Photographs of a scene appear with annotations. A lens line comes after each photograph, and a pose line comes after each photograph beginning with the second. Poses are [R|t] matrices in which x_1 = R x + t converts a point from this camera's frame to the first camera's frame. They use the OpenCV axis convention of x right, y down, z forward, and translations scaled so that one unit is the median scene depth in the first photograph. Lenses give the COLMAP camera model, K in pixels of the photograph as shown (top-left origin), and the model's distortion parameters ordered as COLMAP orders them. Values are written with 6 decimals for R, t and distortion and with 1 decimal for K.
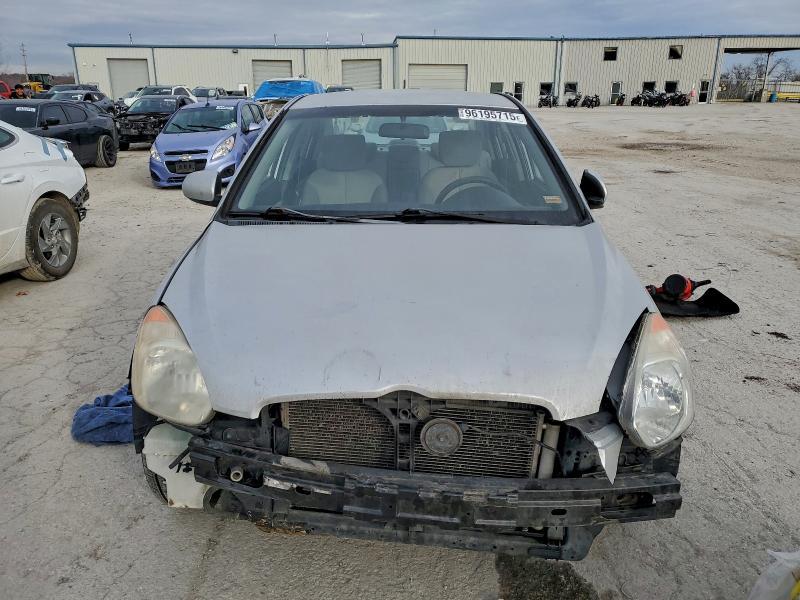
lens RADIAL K [[683.1, 0, 389.4], [0, 683.1, 299.5], [0, 0, 1]] dist [0.043205, -0.002872]
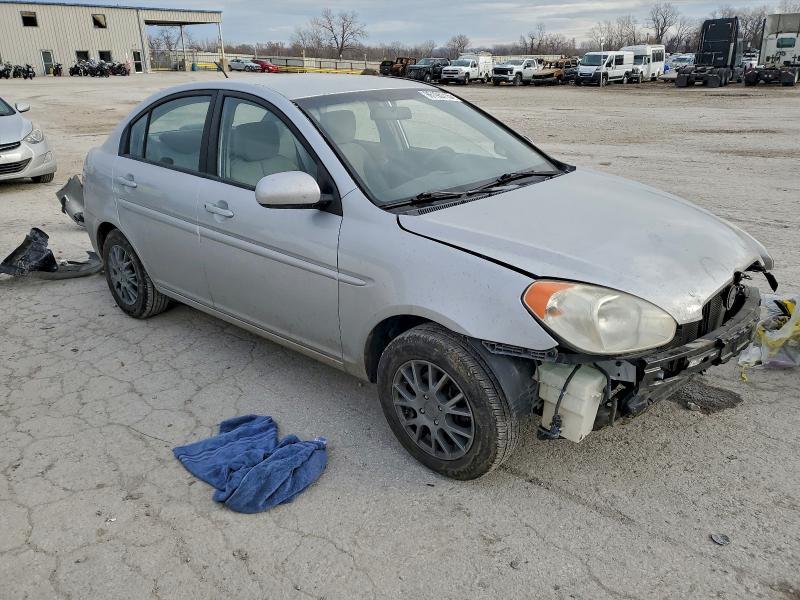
lens RADIAL K [[683.1, 0, 389.4], [0, 683.1, 299.5], [0, 0, 1]] dist [0.043205, -0.002872]
pose [[0.609109, -0.274802, 0.743956, -0.187062], [0.240458, 0.957887, 0.156950, -0.028118], [-0.755756, 0.083290, 0.649535, 0.064822]]
